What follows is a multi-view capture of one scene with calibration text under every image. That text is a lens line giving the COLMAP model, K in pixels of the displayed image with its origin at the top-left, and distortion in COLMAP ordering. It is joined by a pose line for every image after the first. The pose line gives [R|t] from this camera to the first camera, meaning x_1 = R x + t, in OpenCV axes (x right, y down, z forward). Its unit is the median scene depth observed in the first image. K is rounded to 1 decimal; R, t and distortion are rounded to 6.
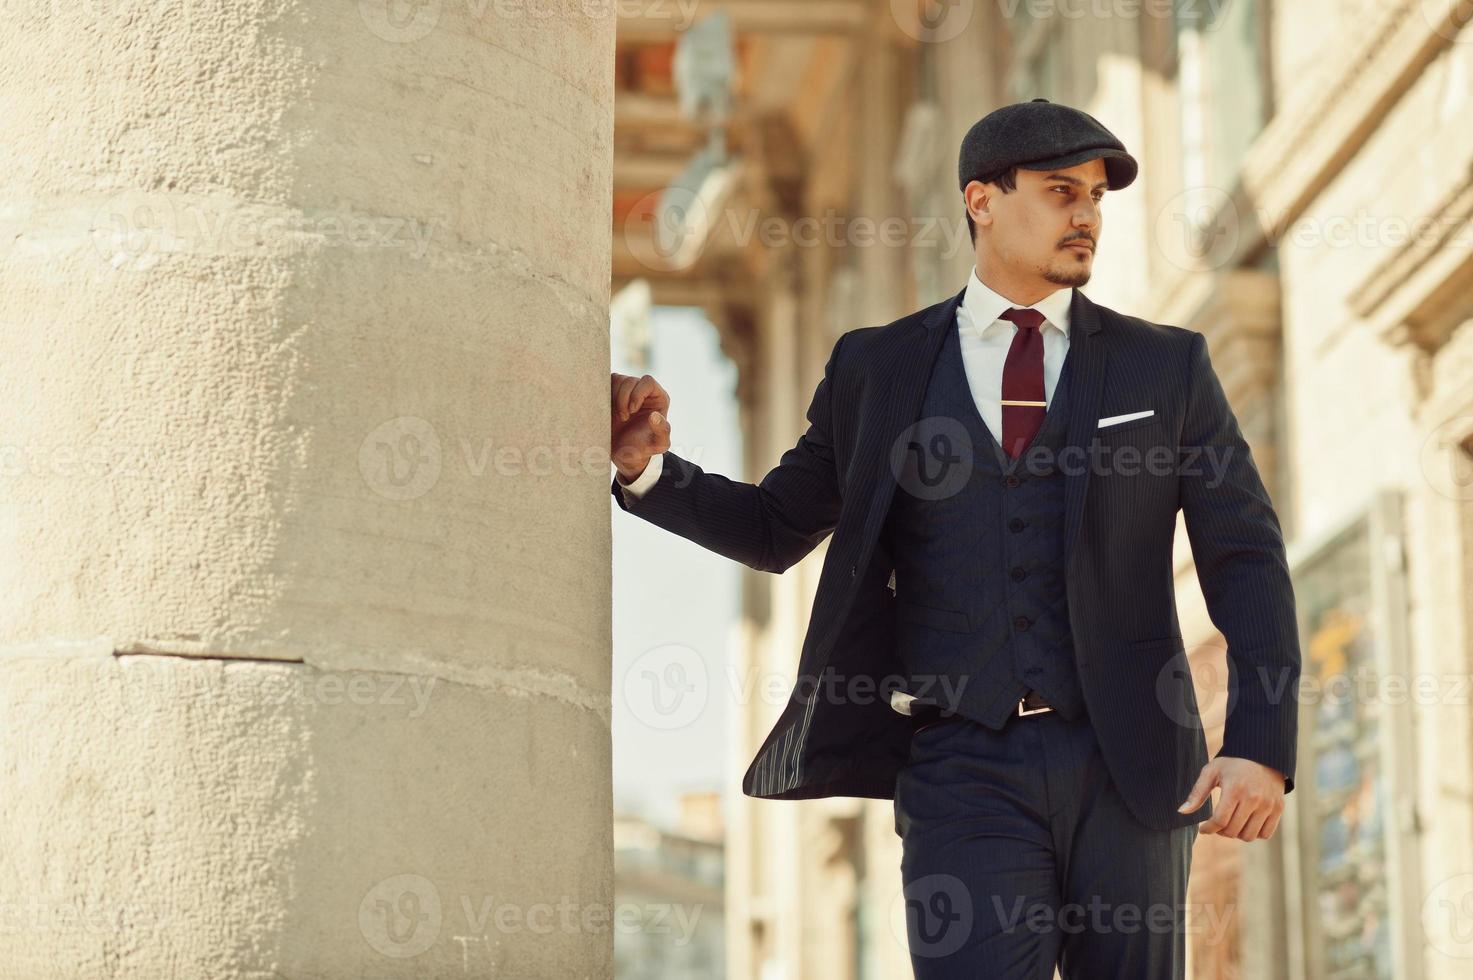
lens RADIAL K [[3541.1, 0, 736.1], [0, 3541.1, 466.3], [0, 0, 1]] dist [-0.116650, -0.179914]
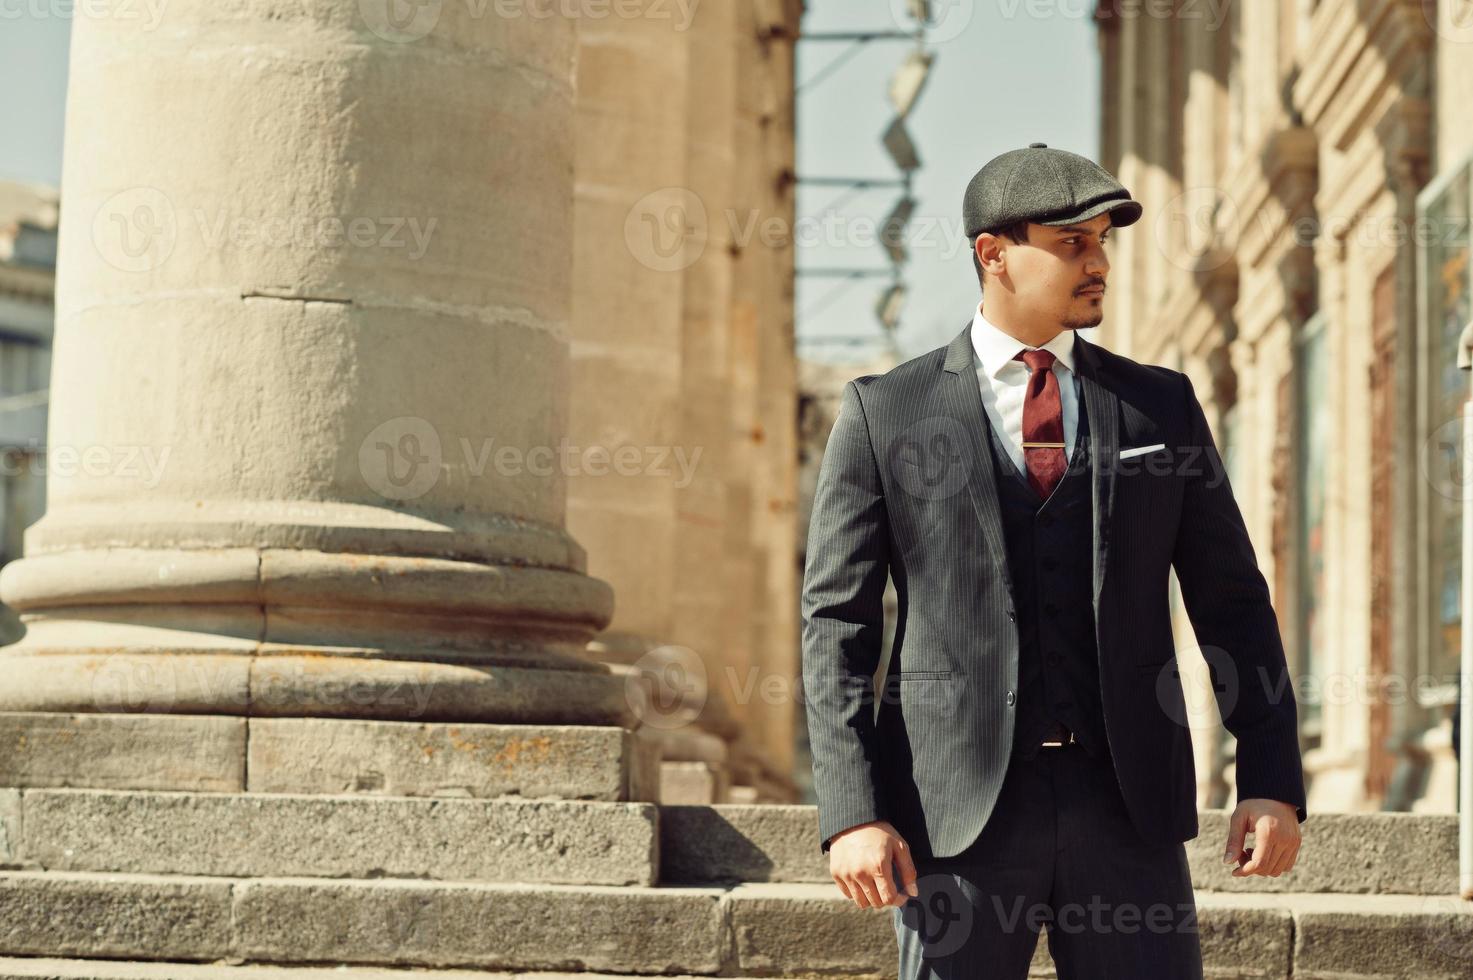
lens RADIAL K [[3541.1, 0, 736.1], [0, 3541.1, 466.3], [0, 0, 1]] dist [-0.116650, -0.179914]
pose [[0.990593, 0.018396, -0.135597, 0.293315], [-0.002620, 0.993290, 0.115618, -0.063400], [0.136814, -0.114175, 0.983995, -0.659771]]
